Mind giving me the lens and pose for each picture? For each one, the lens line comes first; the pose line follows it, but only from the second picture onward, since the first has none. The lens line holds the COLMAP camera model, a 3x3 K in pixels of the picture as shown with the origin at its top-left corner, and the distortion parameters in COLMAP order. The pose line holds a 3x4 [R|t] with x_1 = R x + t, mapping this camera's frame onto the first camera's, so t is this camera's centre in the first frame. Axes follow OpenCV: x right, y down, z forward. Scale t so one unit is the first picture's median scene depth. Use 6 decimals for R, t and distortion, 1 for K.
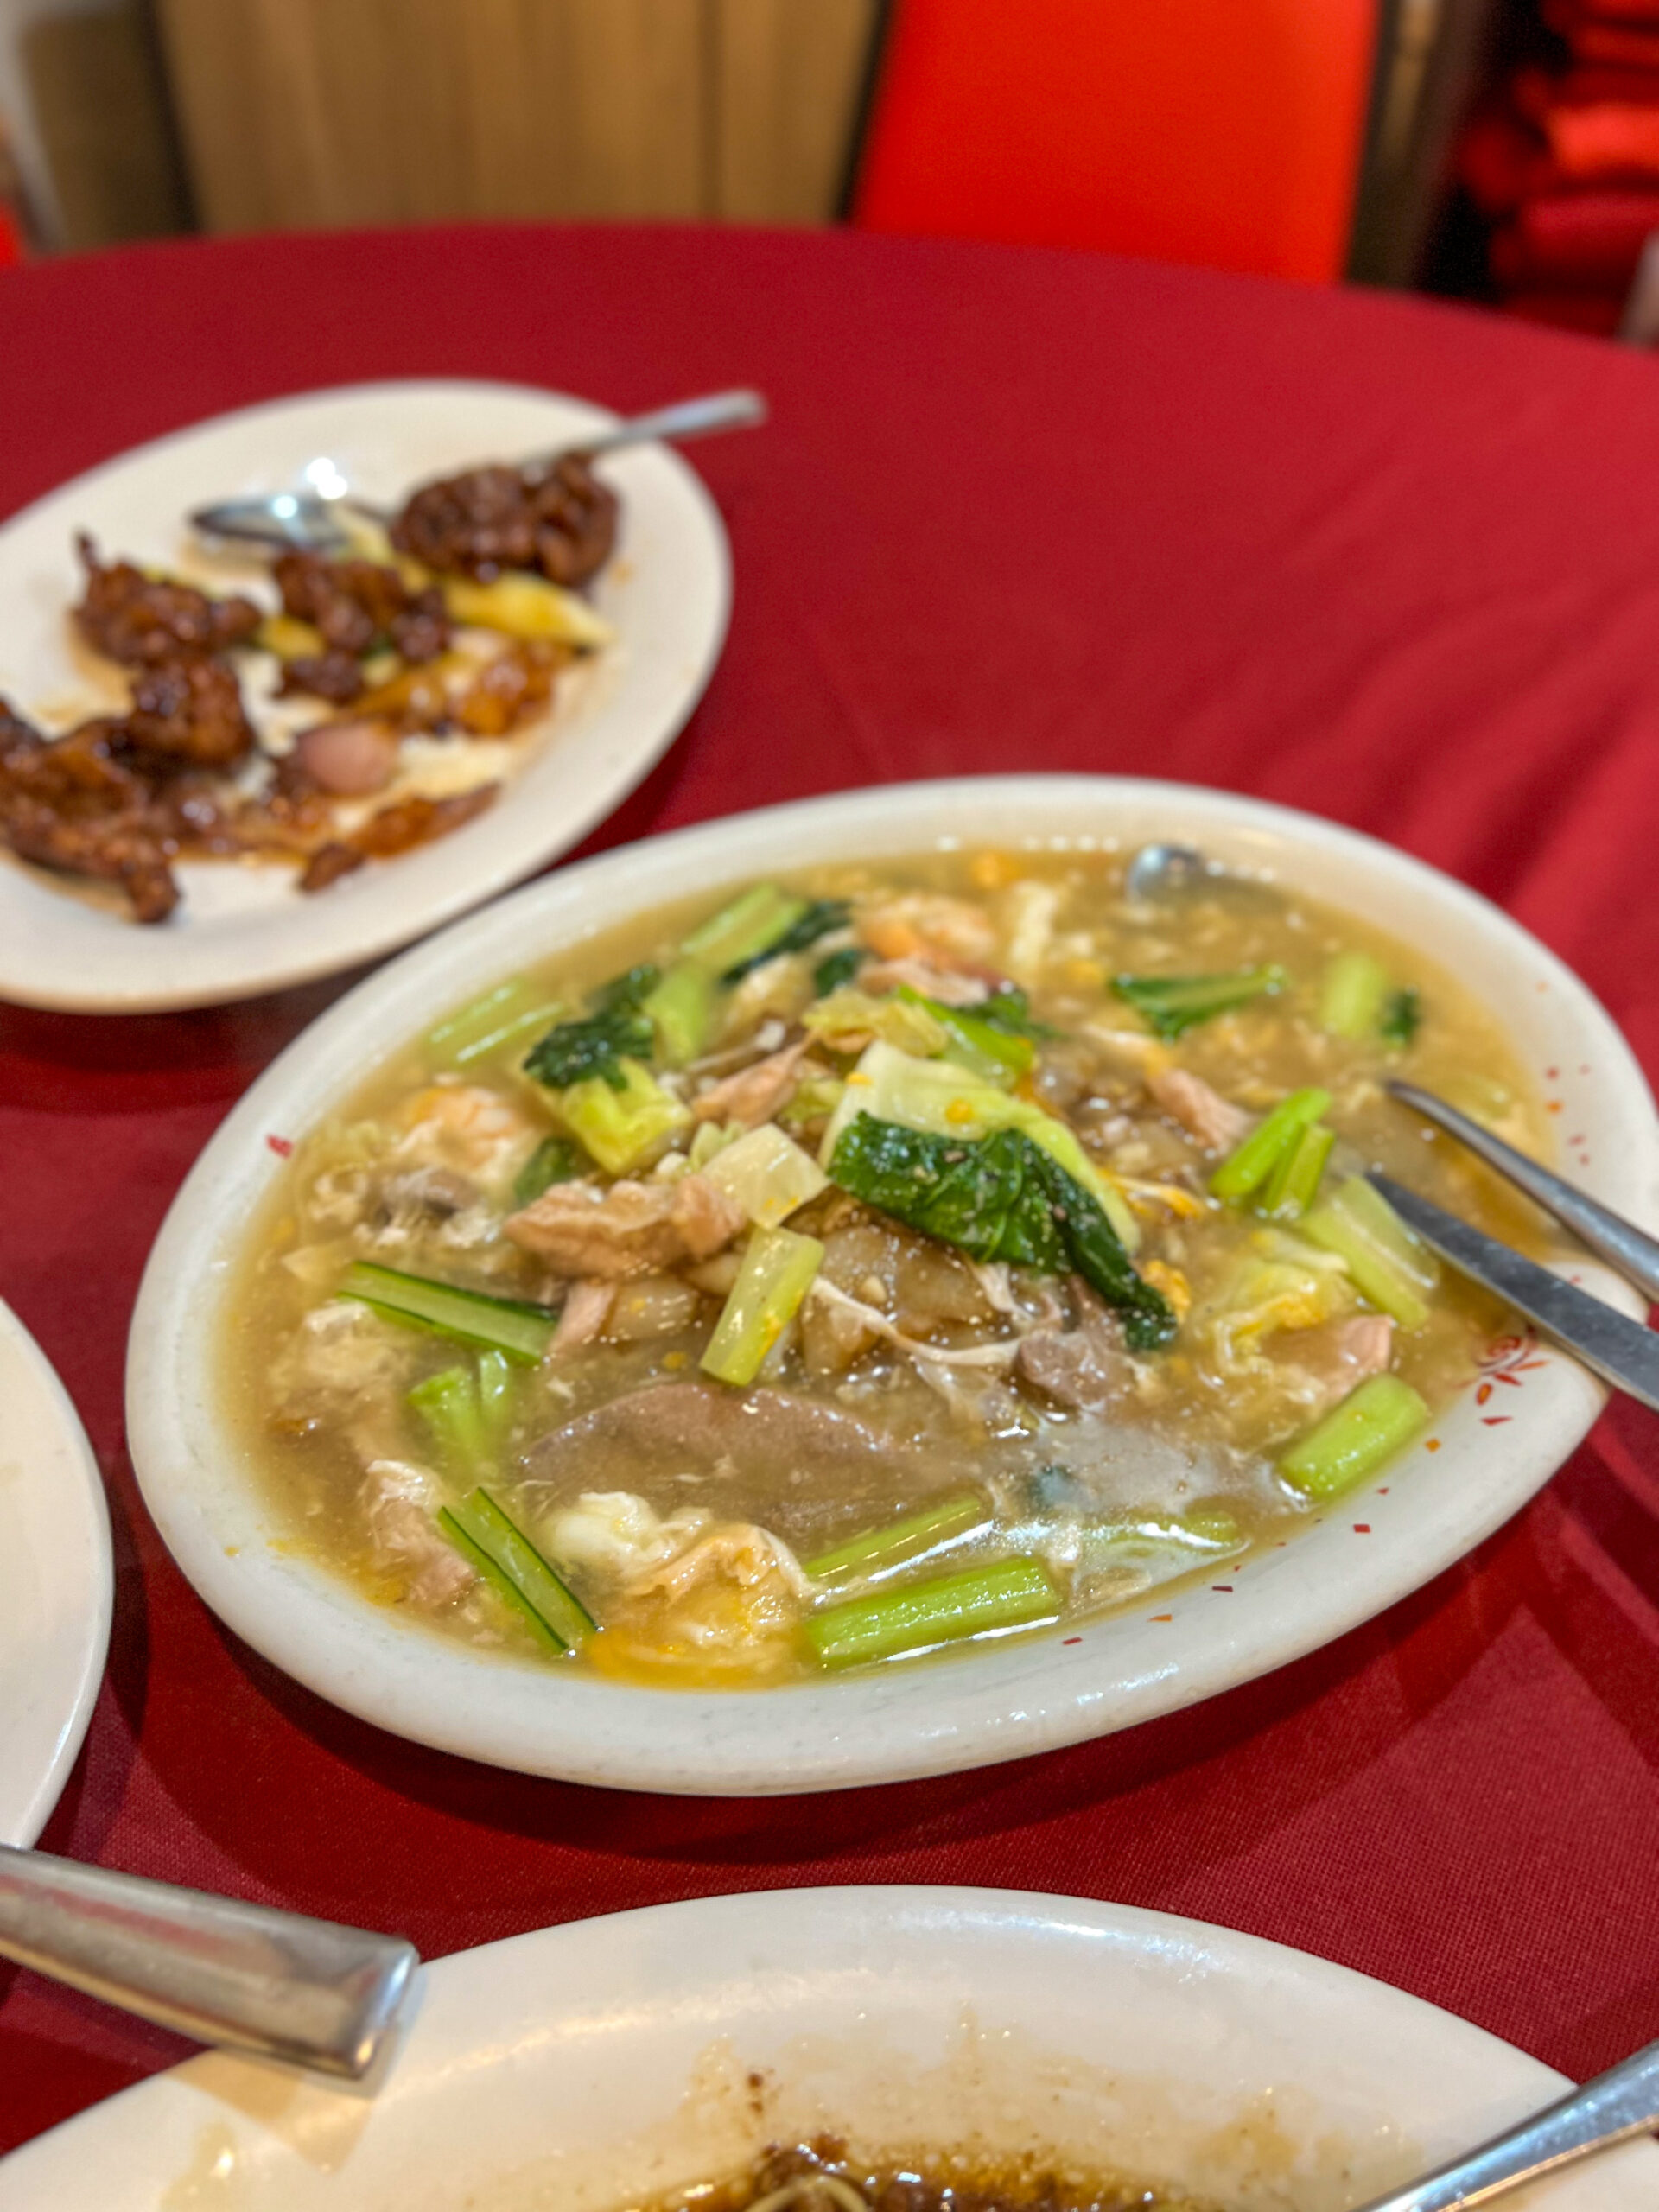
lens RADIAL K [[1666.0, 0, 829.5], [0, 1666.0, 1106.0], [0, 0, 1]] dist [0.006523, 0.002390]
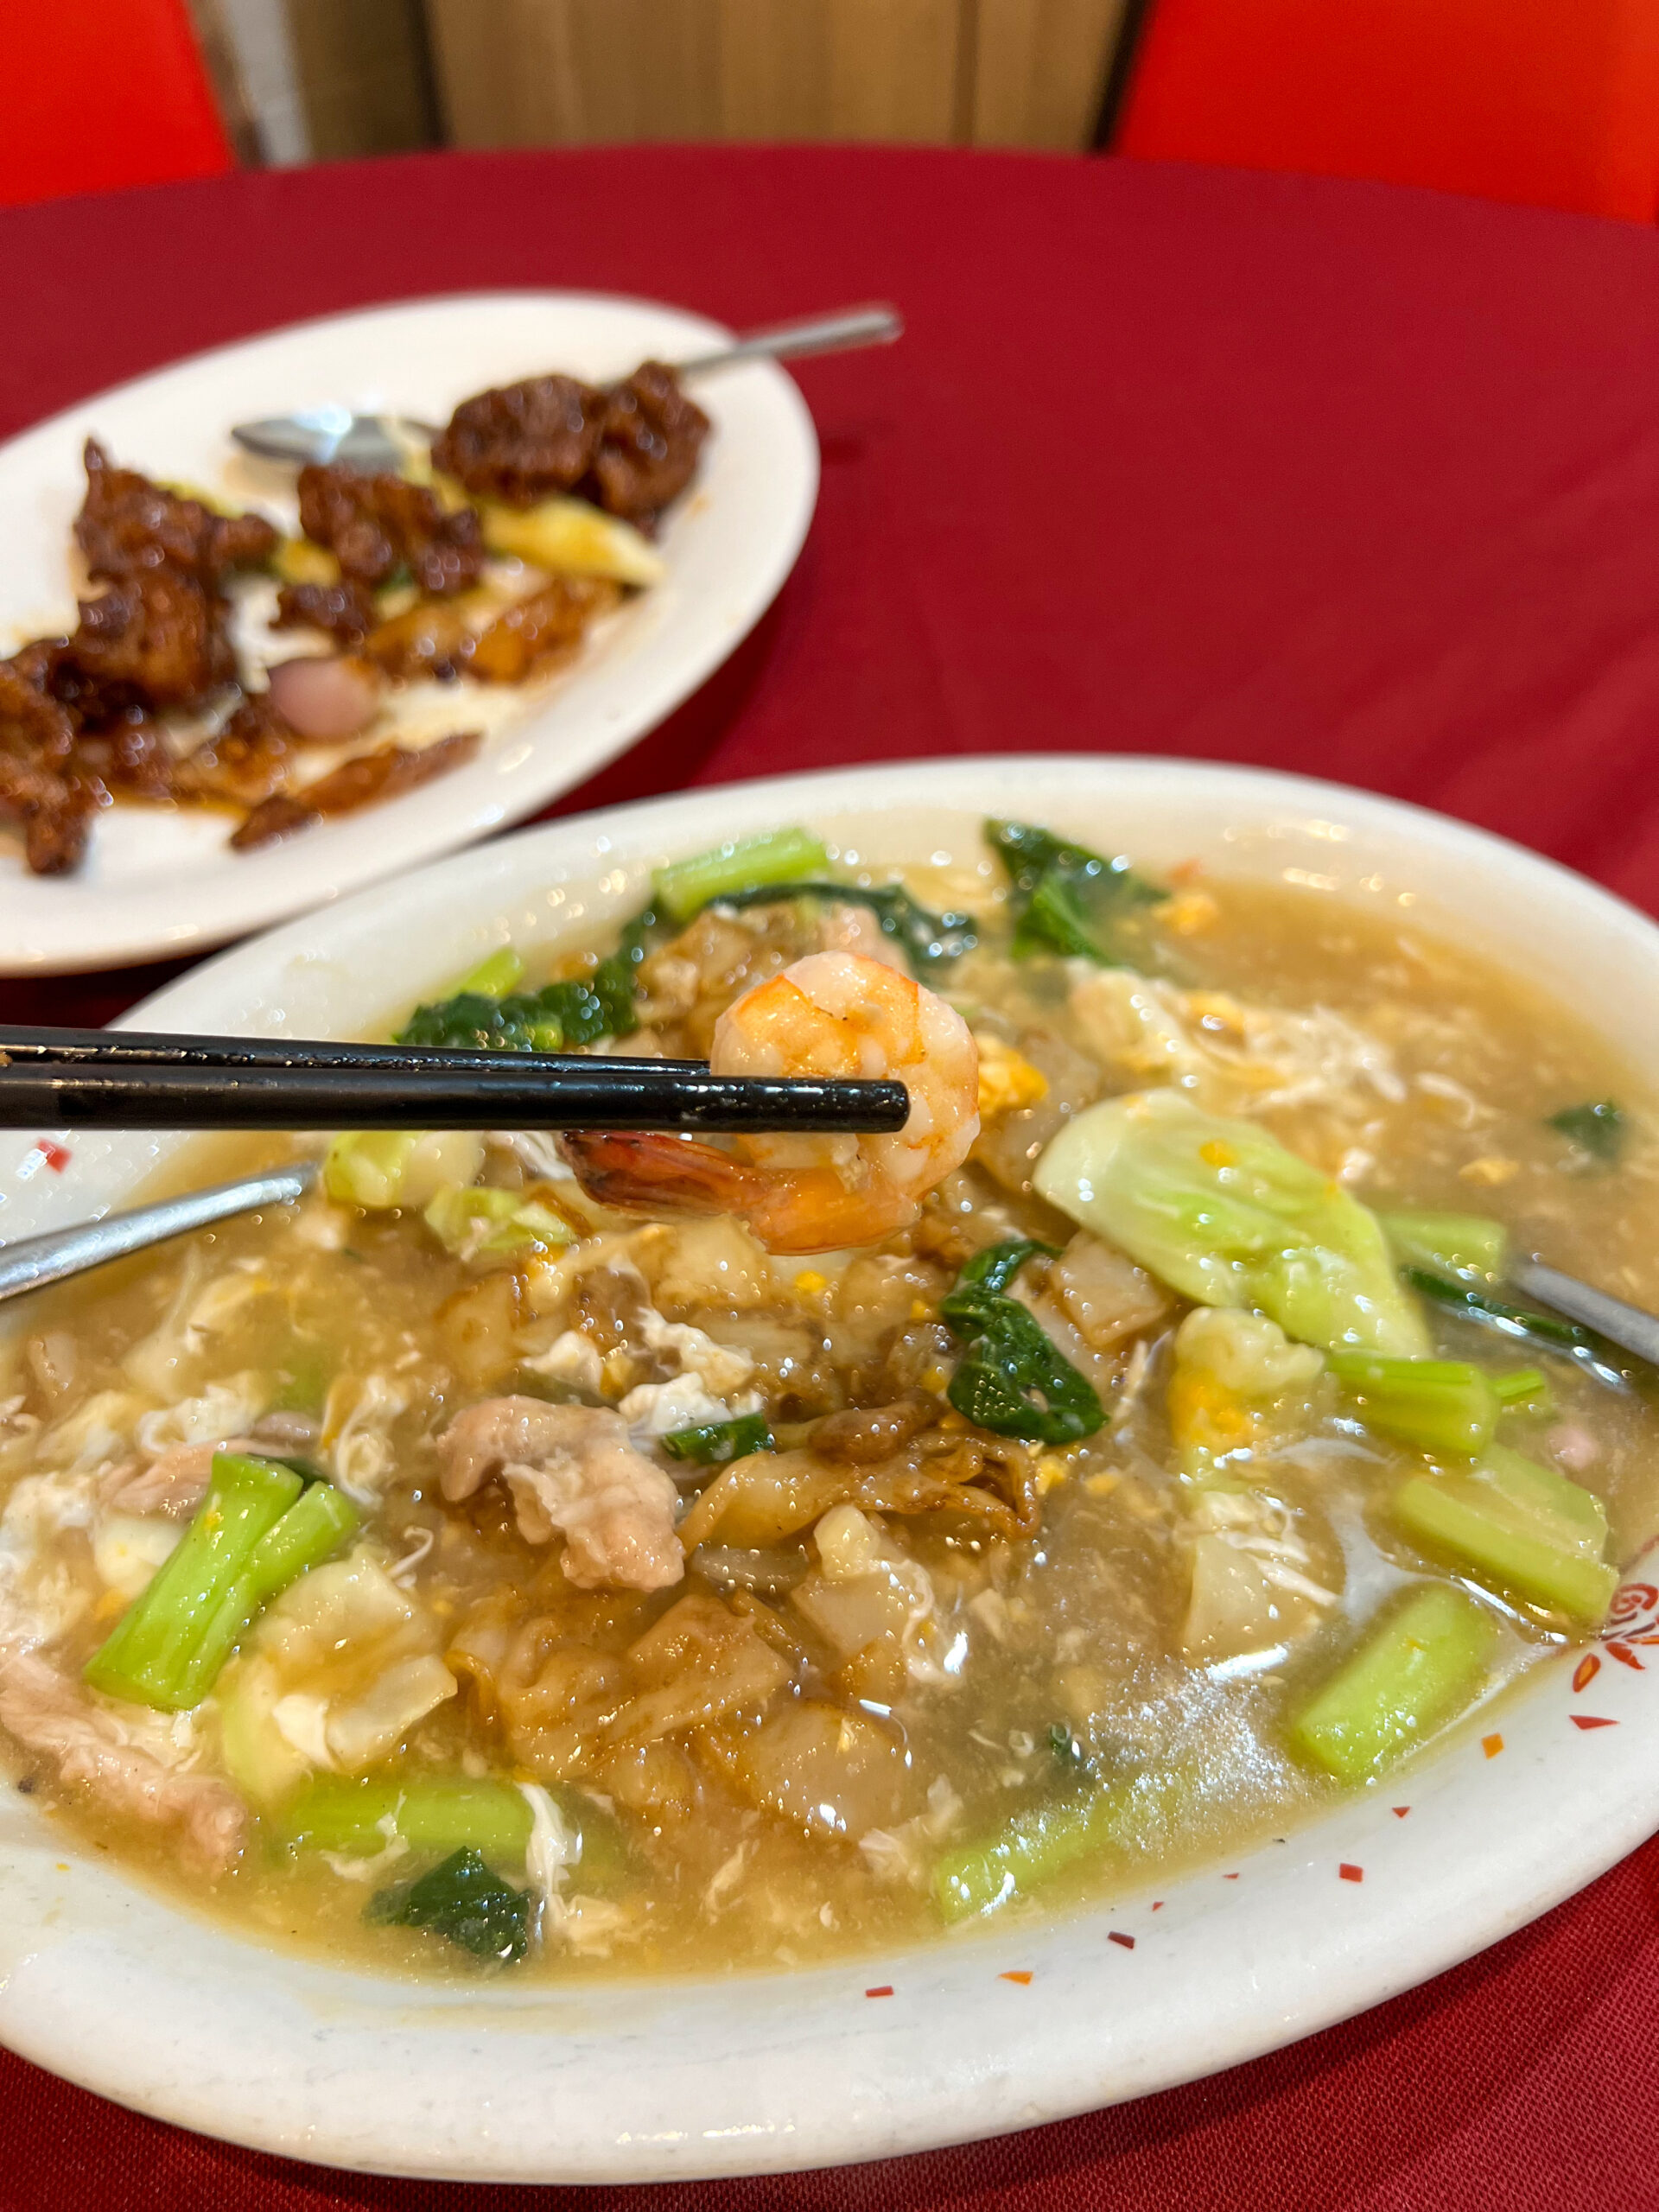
lens RADIAL K [[1703.7, 0, 829.5], [0, 1703.7, 1106.0], [0, 0, 1]] dist [-0.005917, -0.002125]
pose [[0.985305, 0.083333, -0.149094, 0.107529], [-0.083833, 0.996475, 0.002941, -0.022656], [0.148814, 0.009601, 0.988819, 0.163743]]
